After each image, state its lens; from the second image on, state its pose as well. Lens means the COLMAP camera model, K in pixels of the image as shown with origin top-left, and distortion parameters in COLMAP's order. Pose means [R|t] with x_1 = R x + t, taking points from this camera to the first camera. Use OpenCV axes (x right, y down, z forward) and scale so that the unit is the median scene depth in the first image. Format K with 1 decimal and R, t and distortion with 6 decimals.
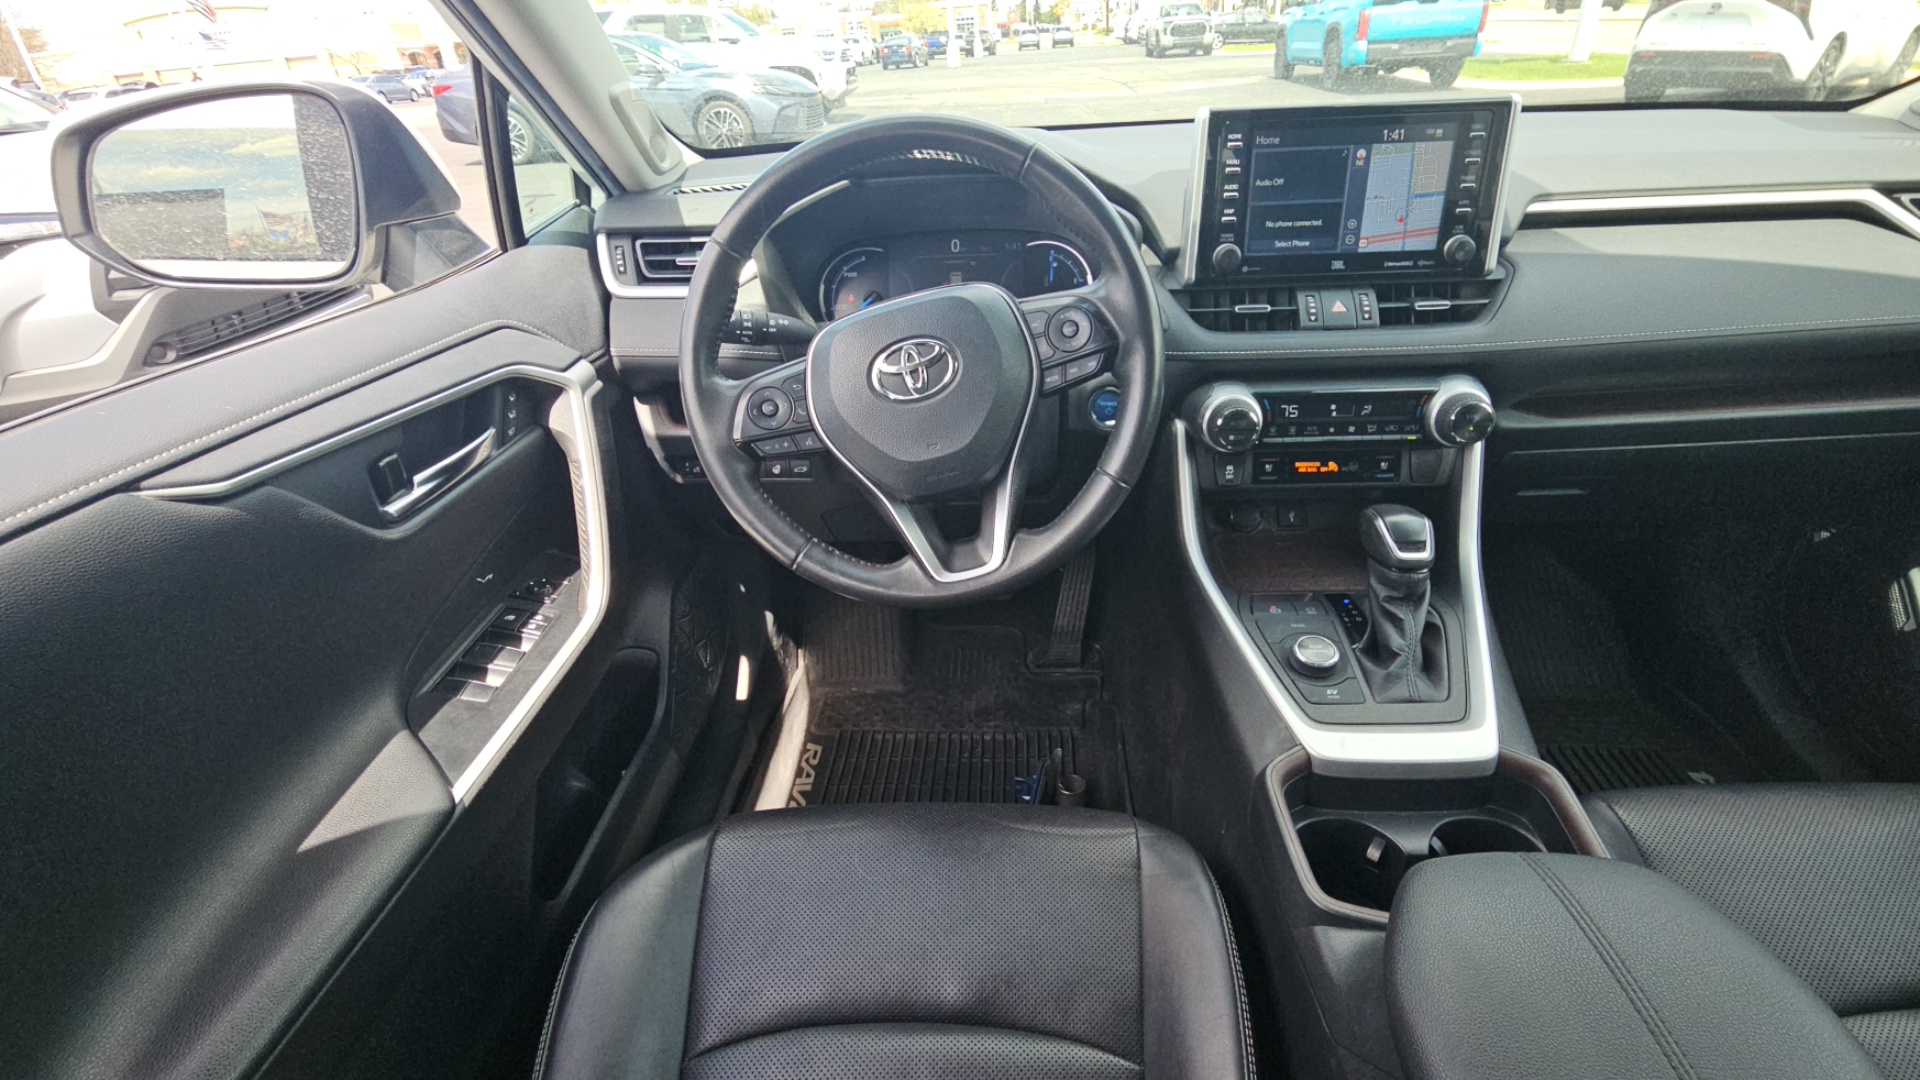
lens RADIAL K [[853.9, 0, 982.3], [0, 853.9, 543.3], [0, 0, 1]] dist [0.010115, -0.007637]
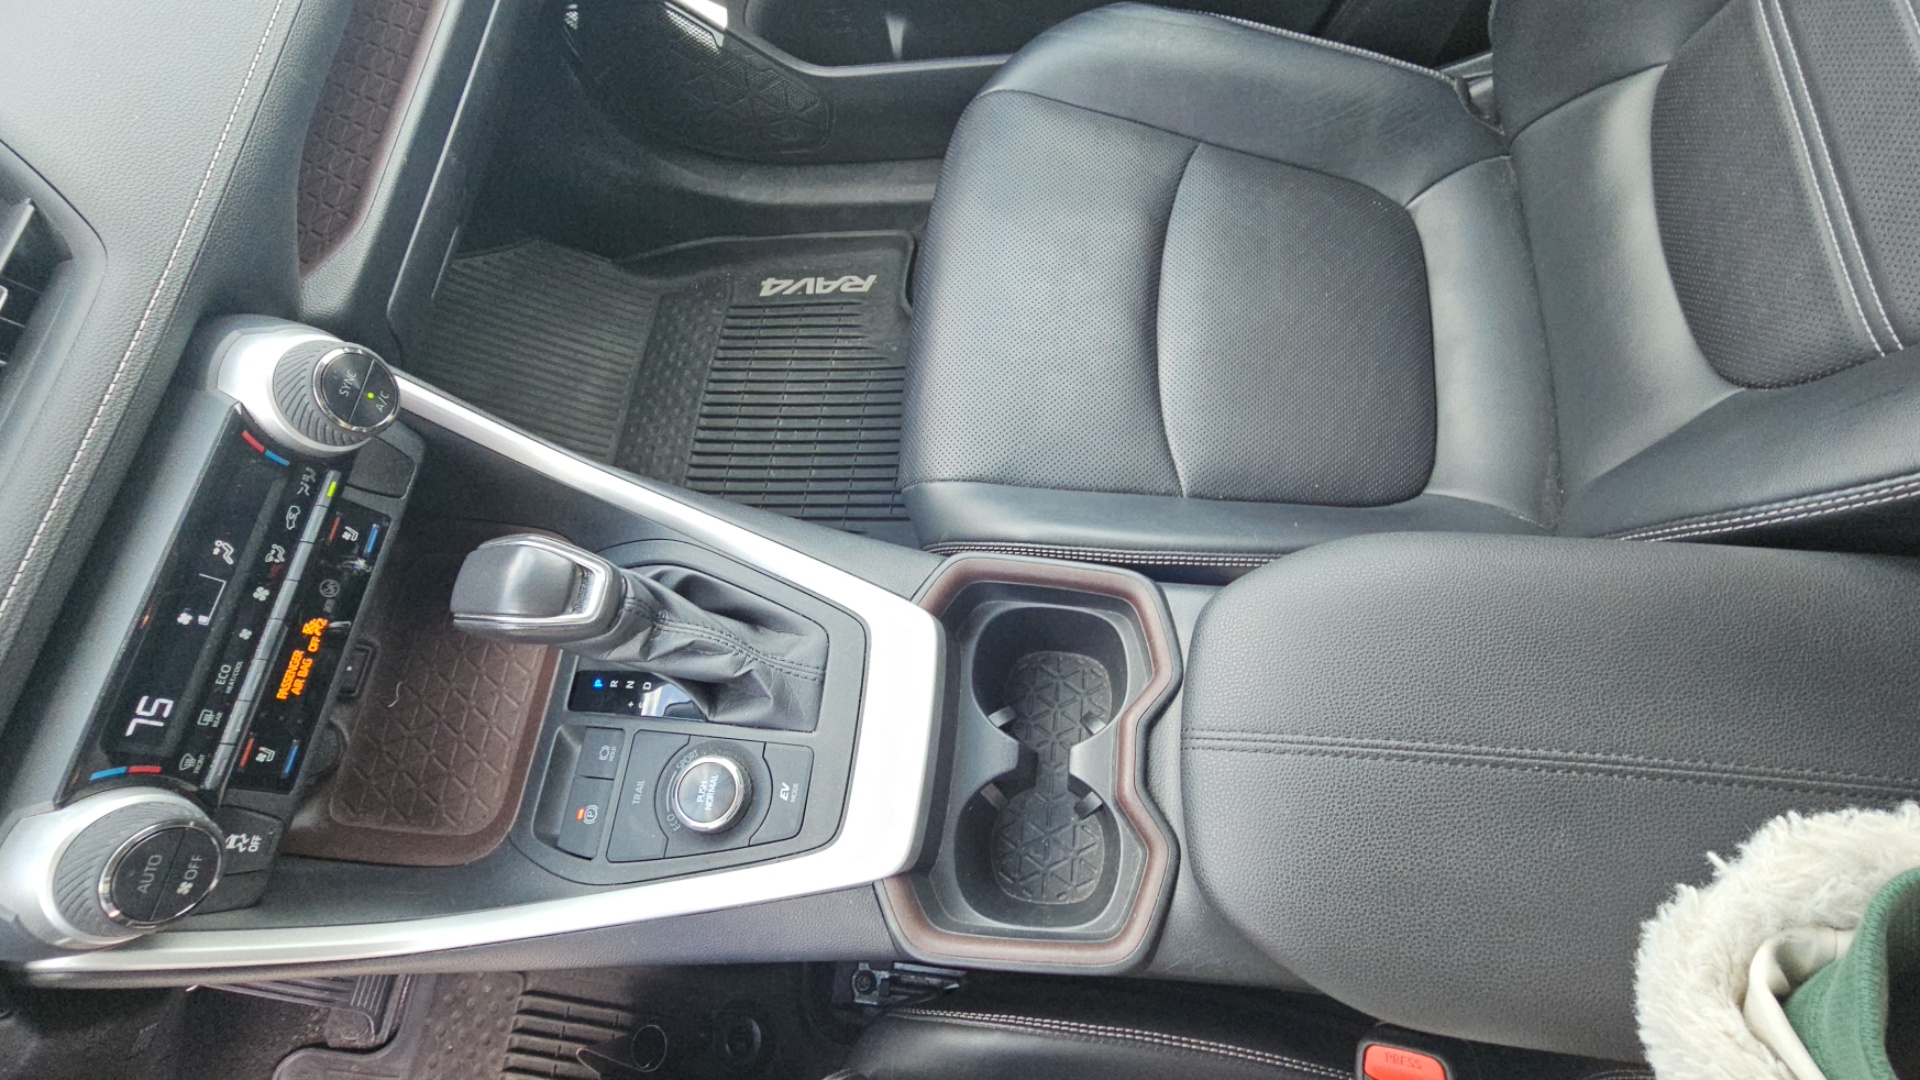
lens RADIAL K [[853.9, 0, 970.0], [0, 853.9, 543.1], [0, 0, 1]] dist [0.010115, -0.007637]
pose [[0.073043, -0.918543, 0.388515, 0.304364], [0.638557, 0.342311, 0.689252, -0.218990], [-0.766100, 0.197744, 0.611546, 0.412371]]
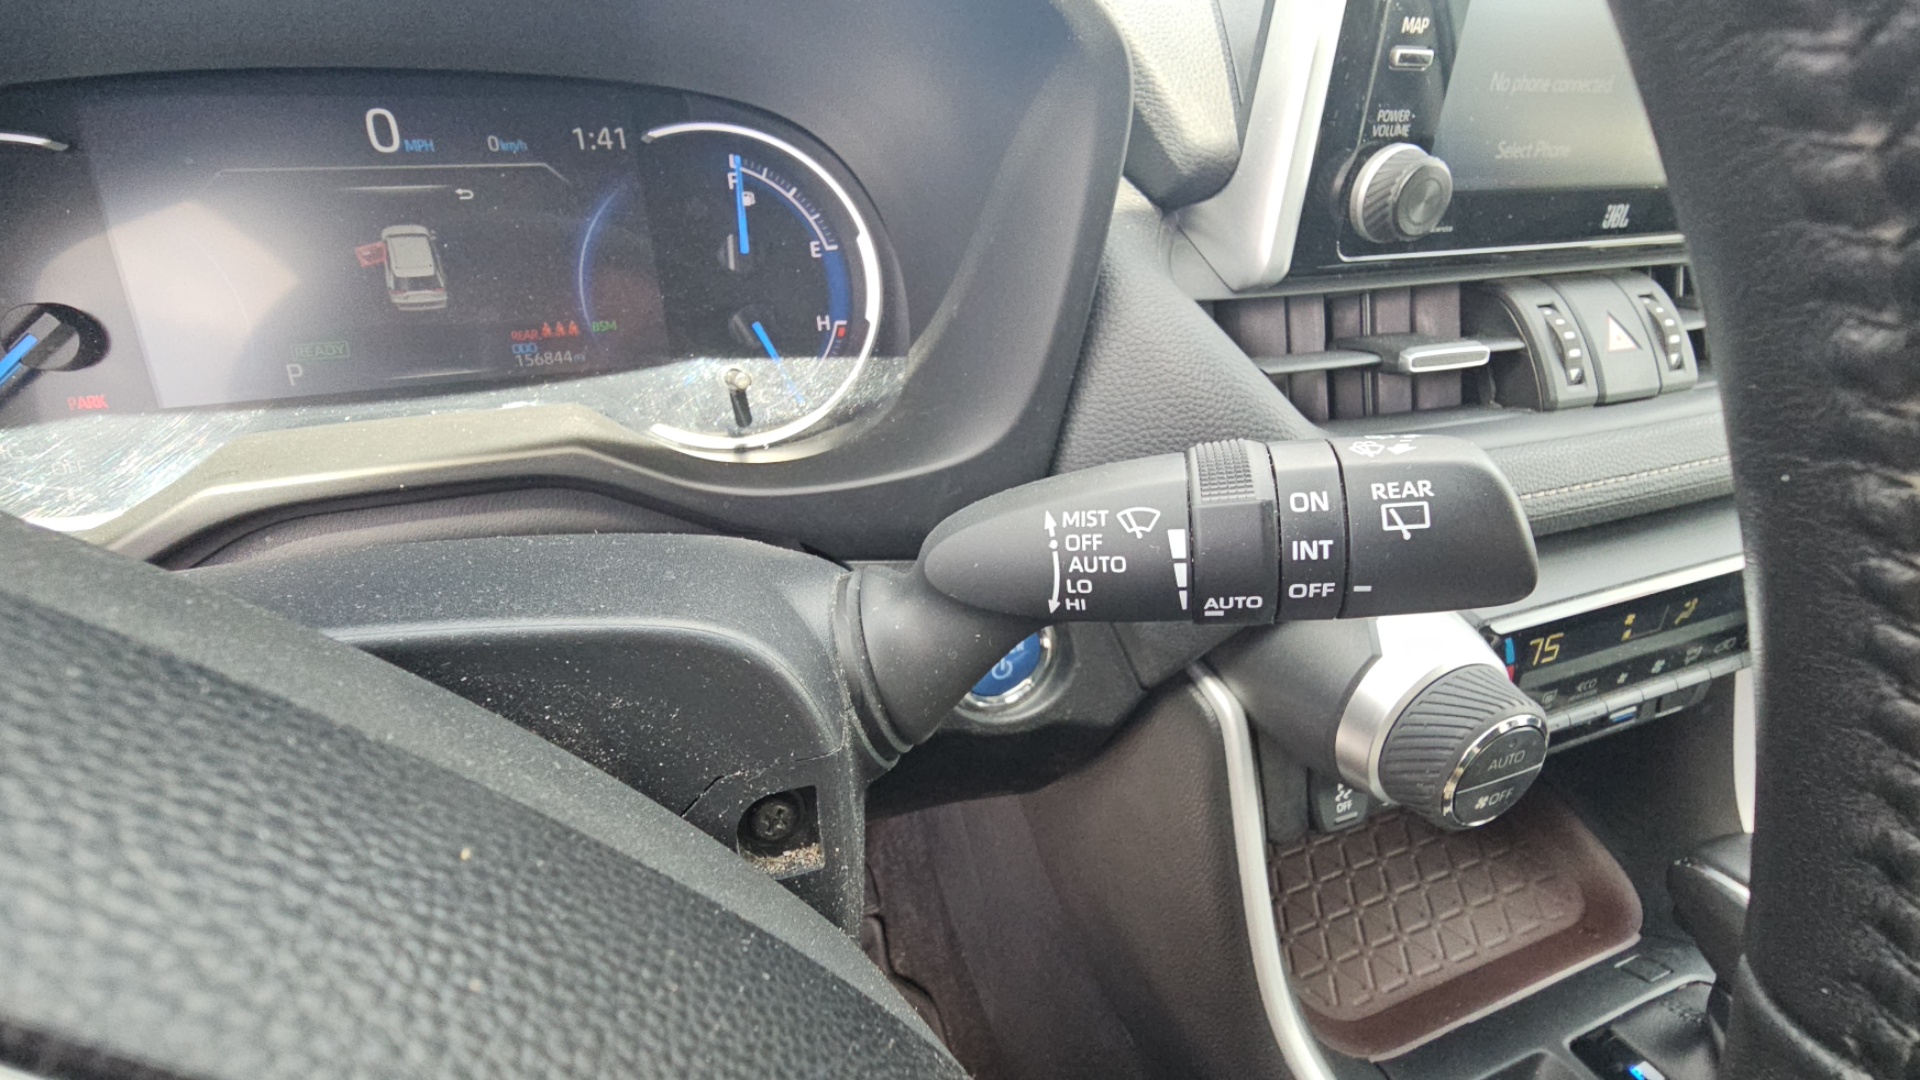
lens RADIAL K [[853.9, 0, 978.1], [0, 853.9, 539.5], [0, 0, 1]] dist [0.010115, -0.007637]
pose [[0.911682, -0.148738, 0.383031, 0.024208], [0.114276, 0.987189, 0.111346, -0.264968], [-0.394686, -0.057741, 0.917000, 0.777969]]
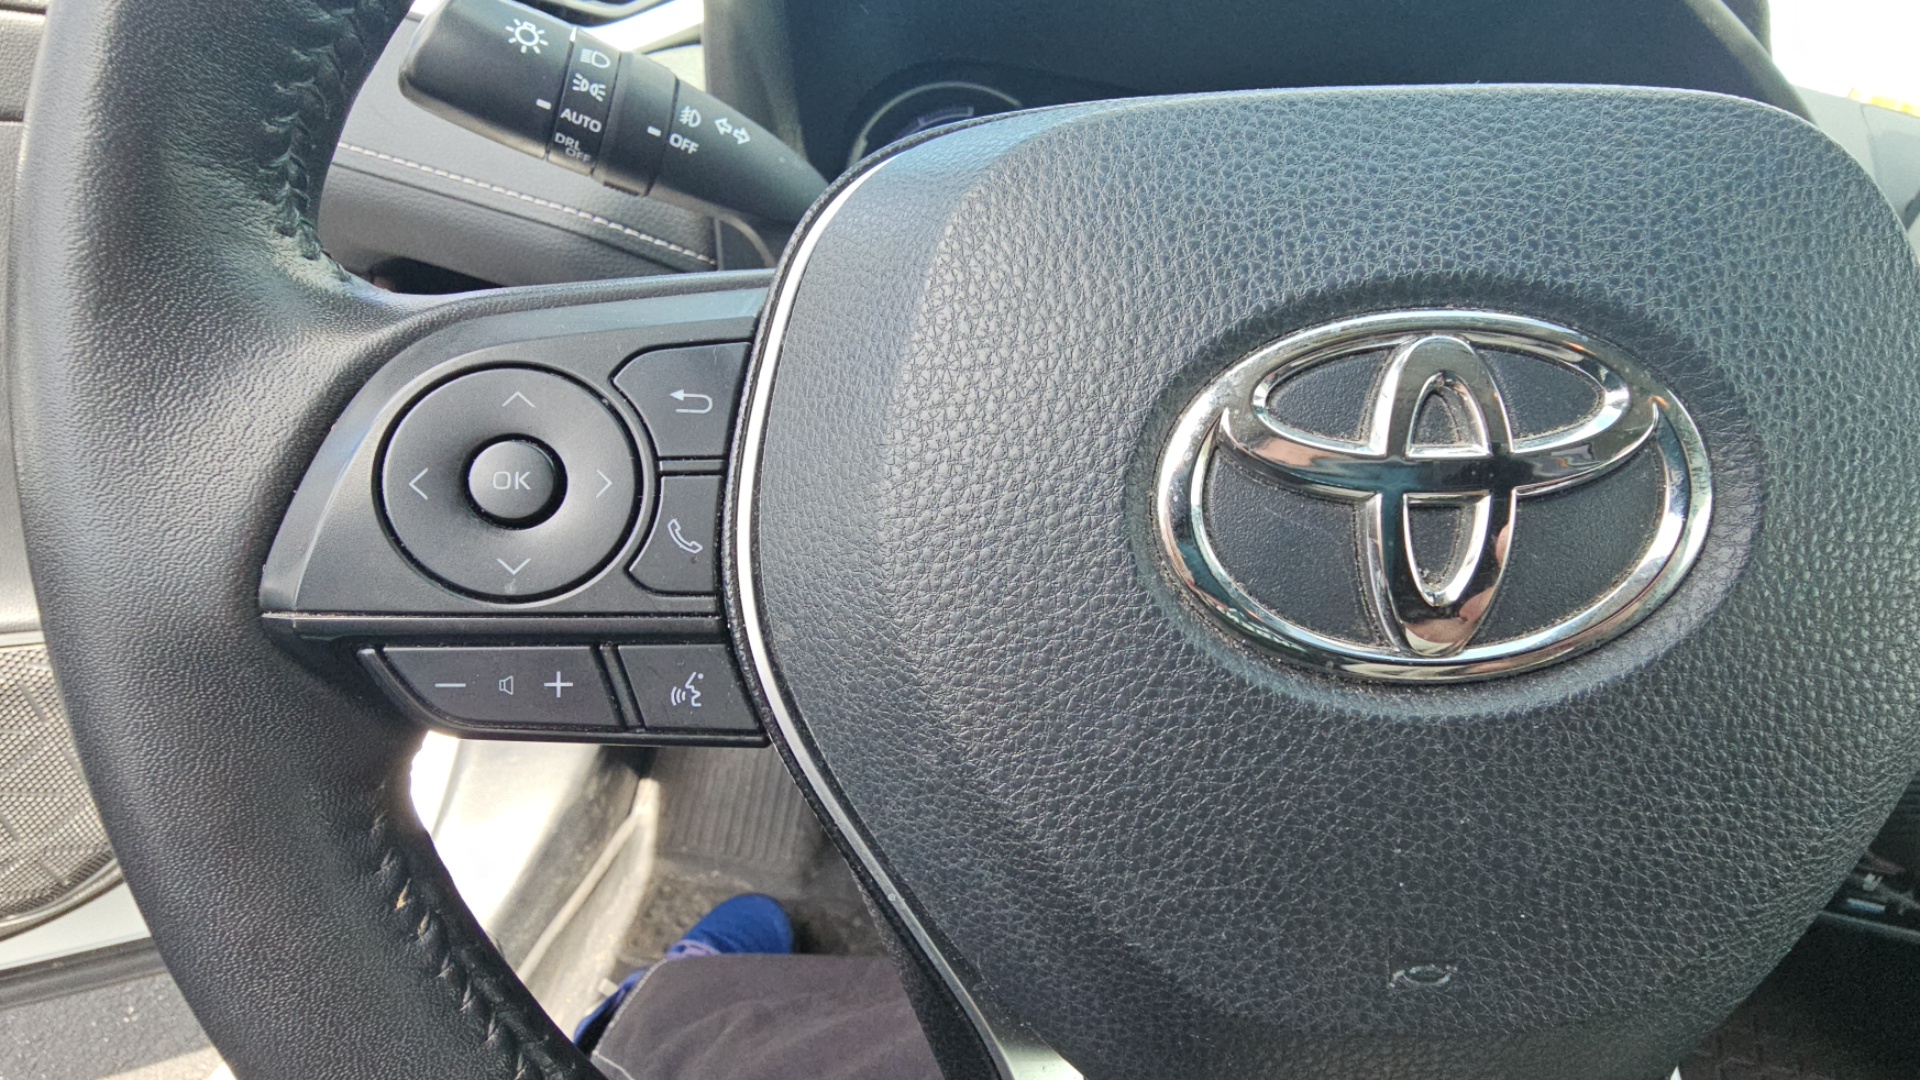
lens RADIAL K [[853.9, 0, 975.8], [0, 853.9, 543.5], [0, 0, 1]] dist [0.010115, -0.007637]
pose [[0.965527, 0.247326, 0.081164, -0.138961], [-0.246197, 0.968928, -0.023798, -0.135515], [-0.084528, 0.002995, 0.996417, 0.684245]]
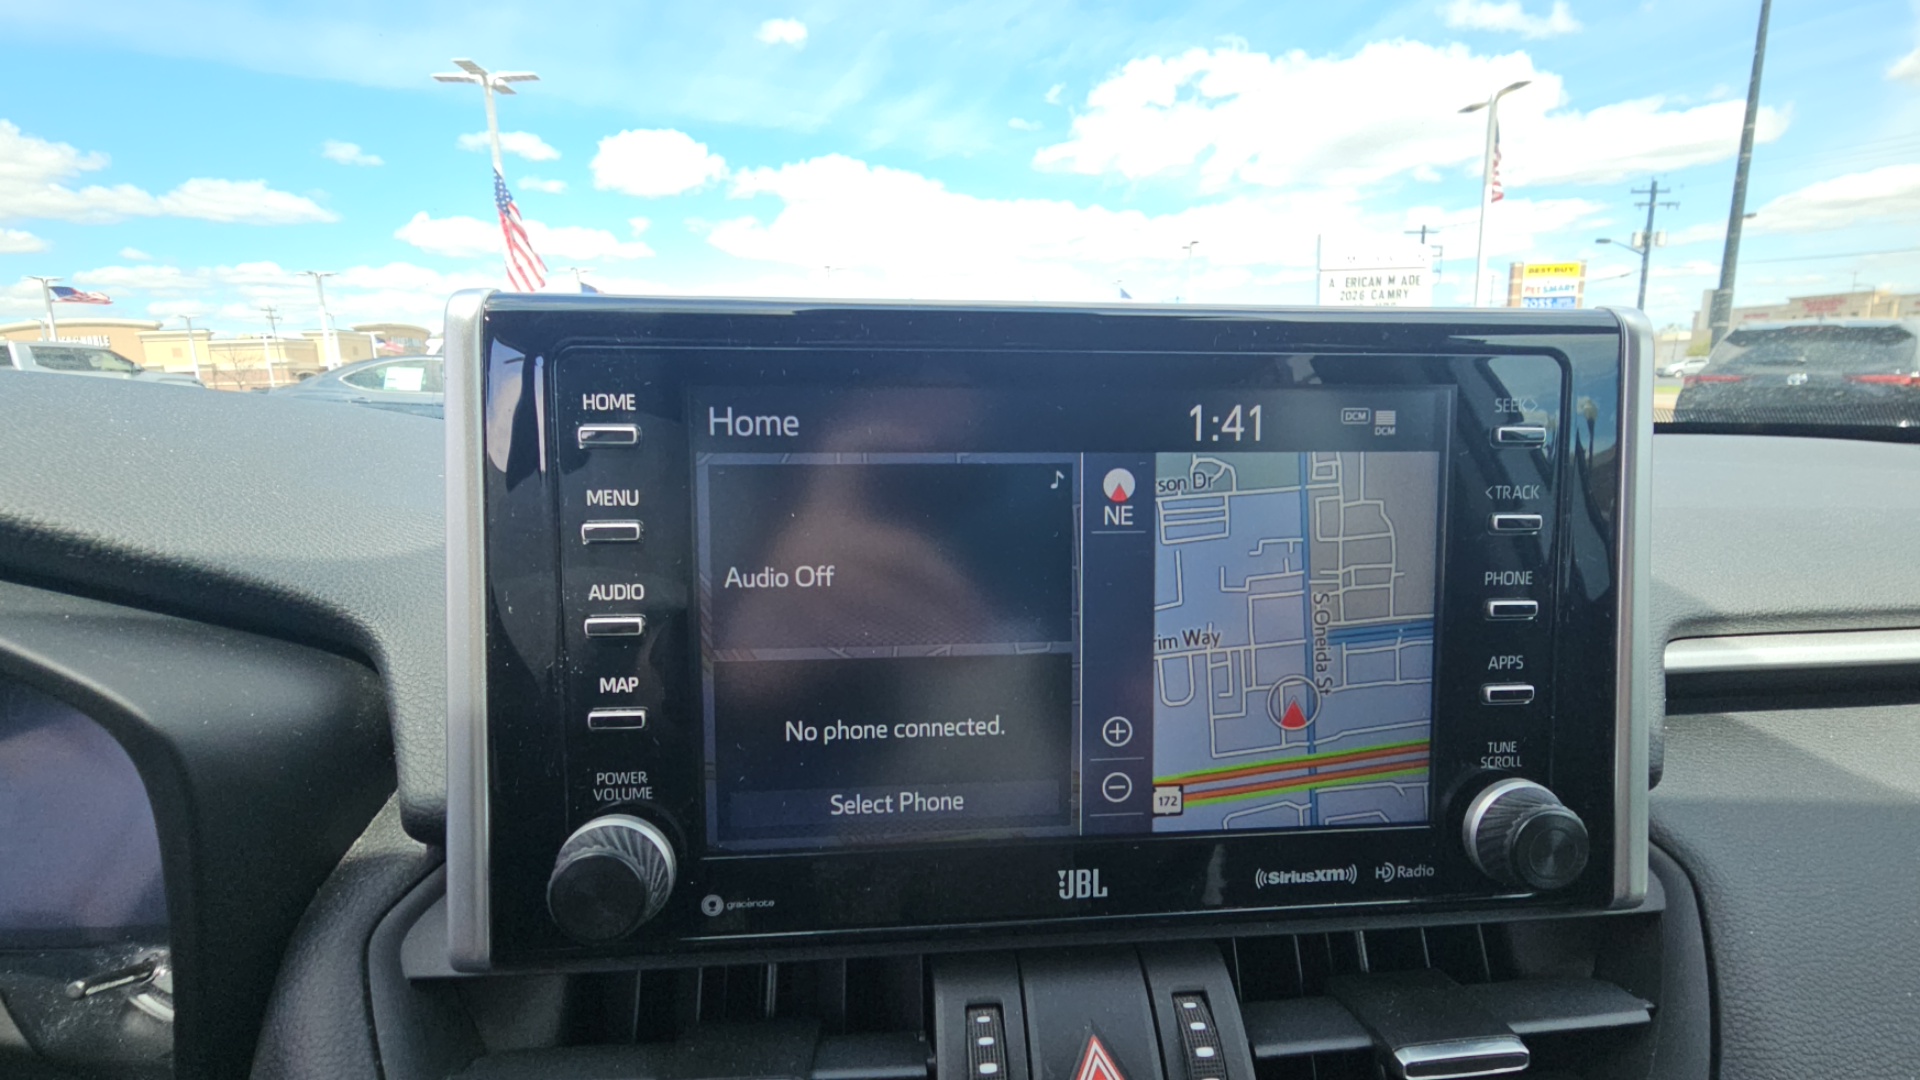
lens RADIAL K [[853.9, 0, 989.7], [0, 853.9, 549.1], [0, 0, 1]] dist [0.010115, -0.007637]
pose [[0.990102, 0.021037, 0.138762, 0.352843], [0.027645, 0.940098, -0.339781, -0.334545], [-0.137598, 0.340254, 0.930212, 0.737829]]
